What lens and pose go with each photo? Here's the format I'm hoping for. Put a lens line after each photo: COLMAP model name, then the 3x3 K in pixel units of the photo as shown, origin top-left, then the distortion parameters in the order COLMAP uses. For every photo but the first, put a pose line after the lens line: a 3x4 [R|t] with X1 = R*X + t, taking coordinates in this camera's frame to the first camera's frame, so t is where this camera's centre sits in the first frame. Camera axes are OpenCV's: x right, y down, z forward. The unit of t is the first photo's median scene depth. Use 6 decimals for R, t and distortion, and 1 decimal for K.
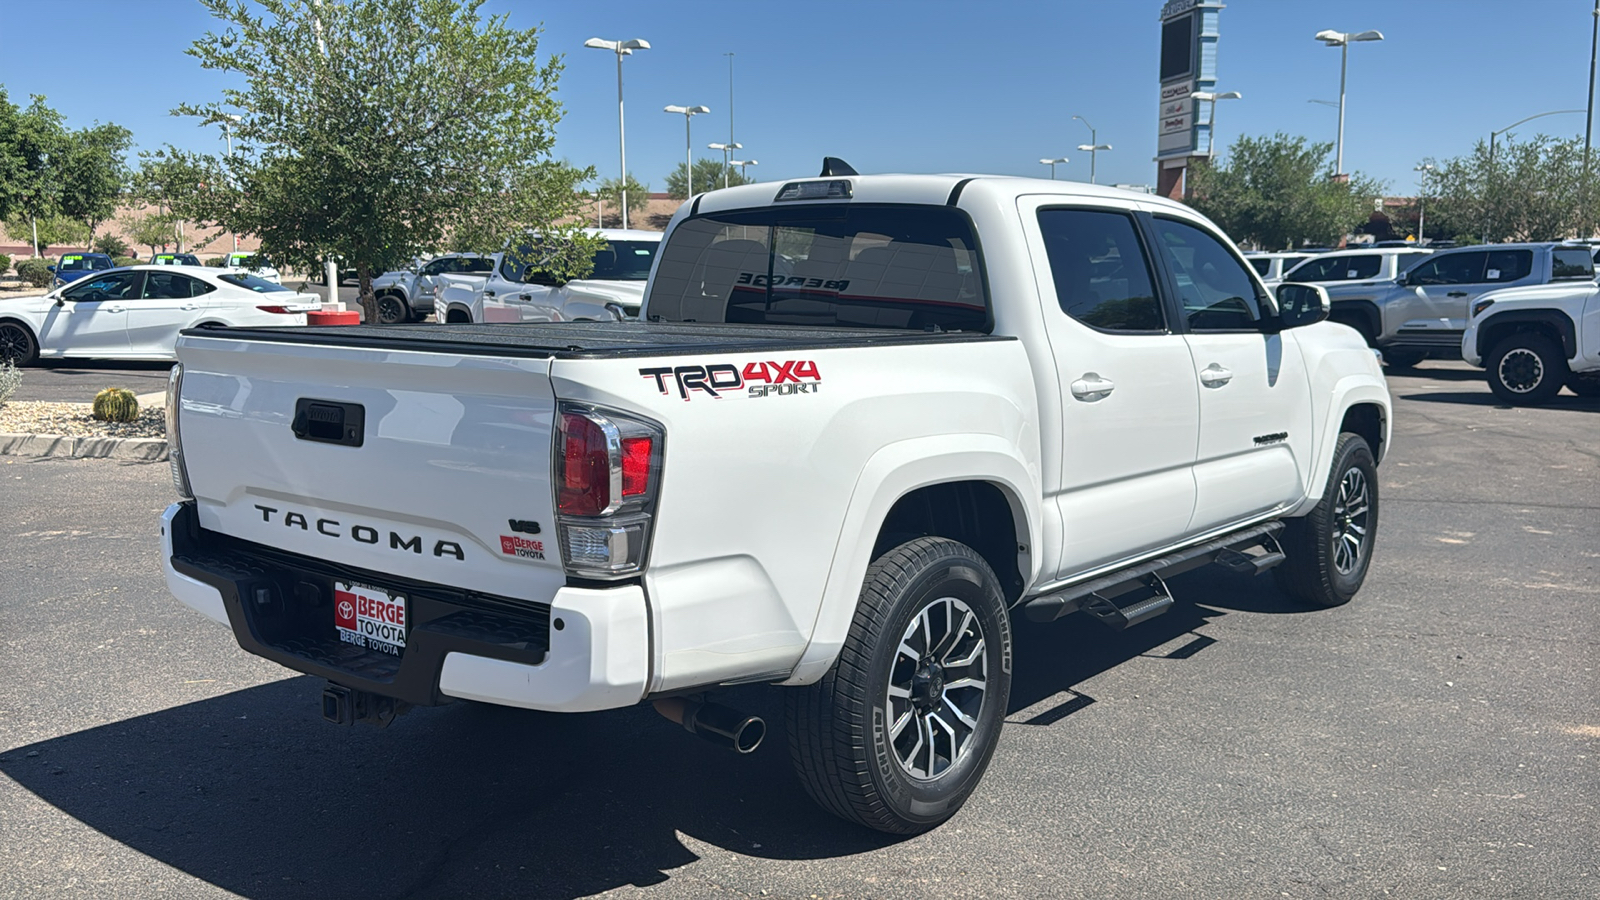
lens RADIAL K [[1383.7, 0, 807.5], [0, 1383.7, 445.9], [0, 0, 1]] dist [0.122292, -0.226335]
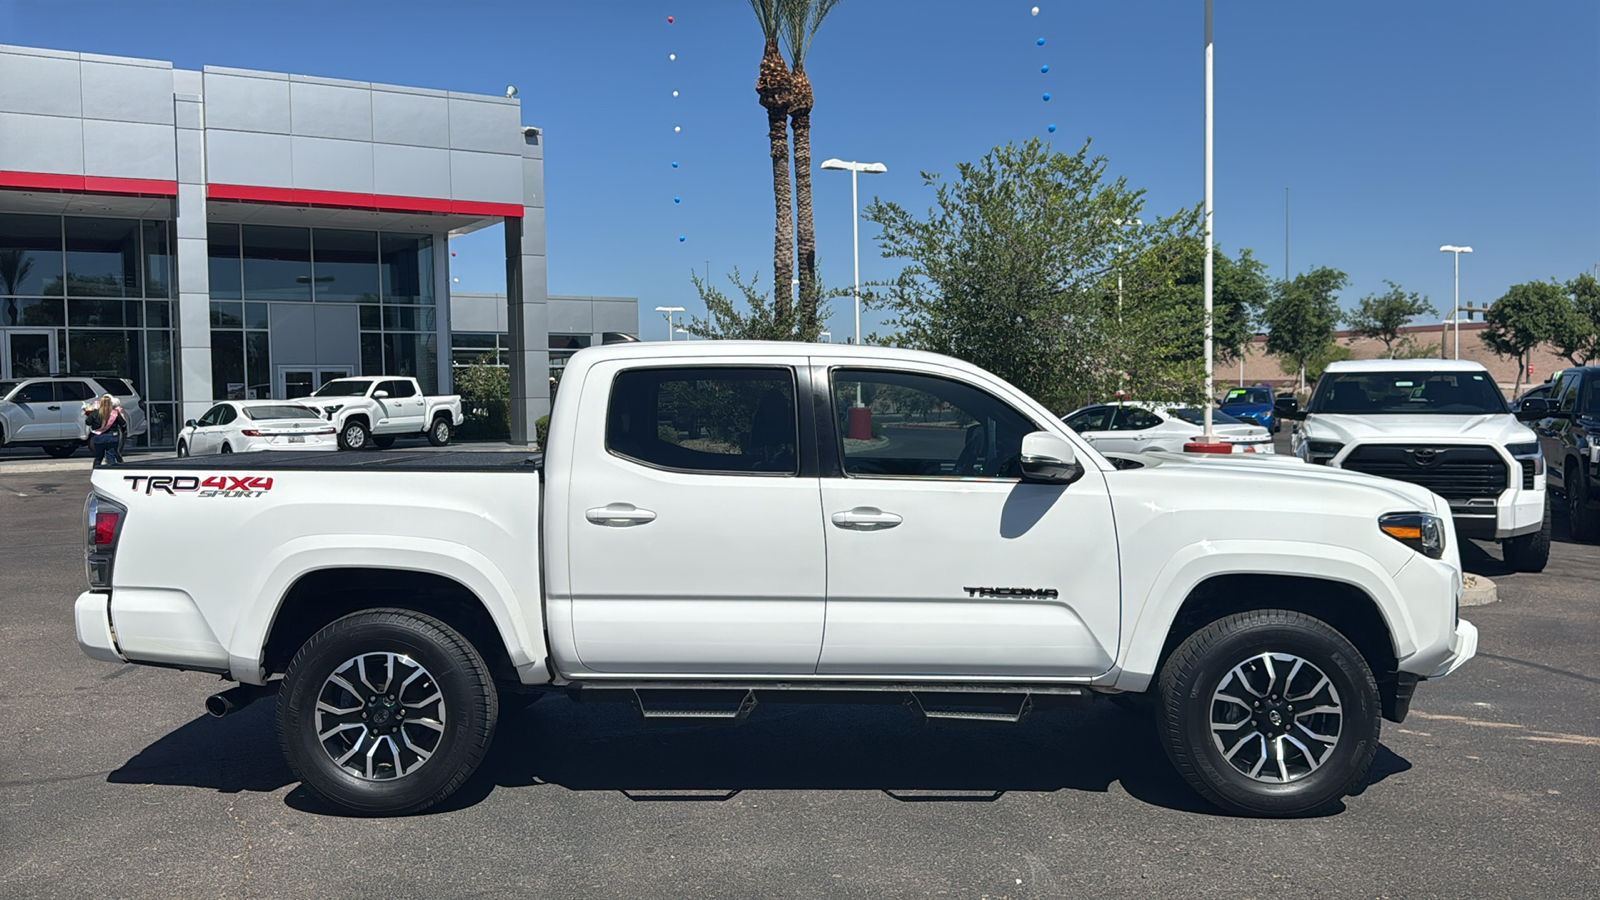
lens RADIAL K [[1383.7, 0, 796.4], [0, 1383.7, 458.0], [0, 0, 1]] dist [0.122292, -0.226335]
pose [[0.608832, 0.025297, -0.792896, 1.648988], [-0.090502, 0.995181, -0.037741, -0.078605], [0.788120, 0.094736, 0.608187, 0.504382]]
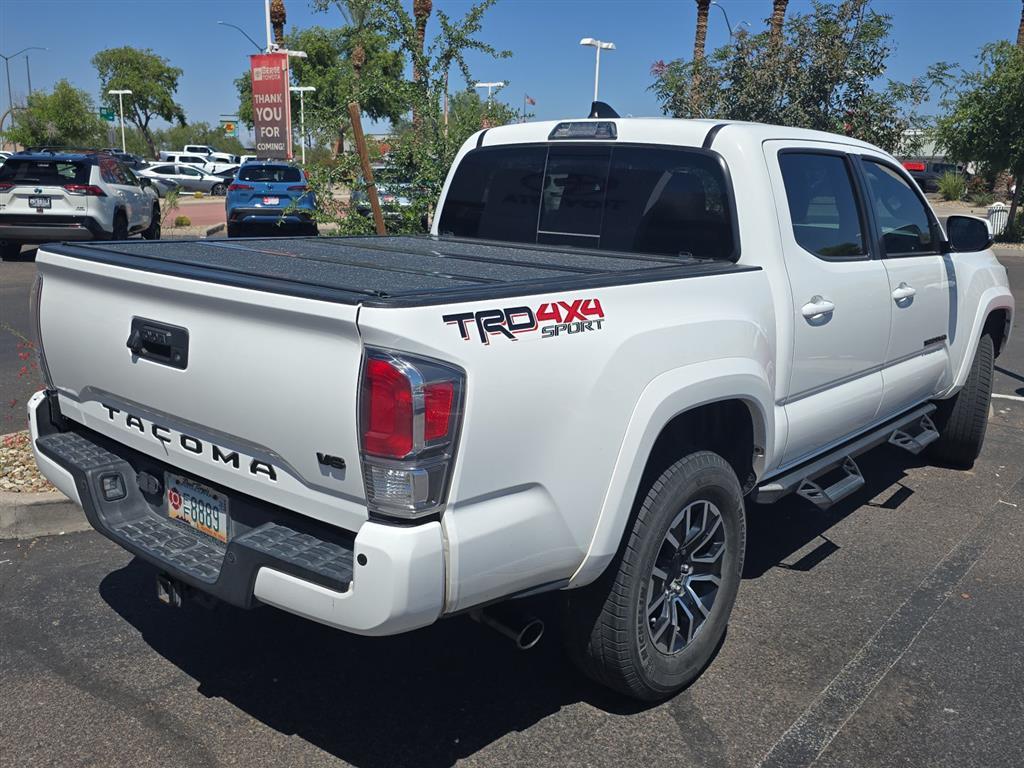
lens RADIAL K [[929.4, 0, 506.1], [0, 929.4, 375.6], [0, 0, 1]] dist [0.041101, 0.000000]
pose [[0.999239, 0.032573, -0.021436, -0.050818], [-0.030417, 0.995088, 0.094207, -0.068799], [0.024399, -0.093483, 0.995322, 0.267947]]
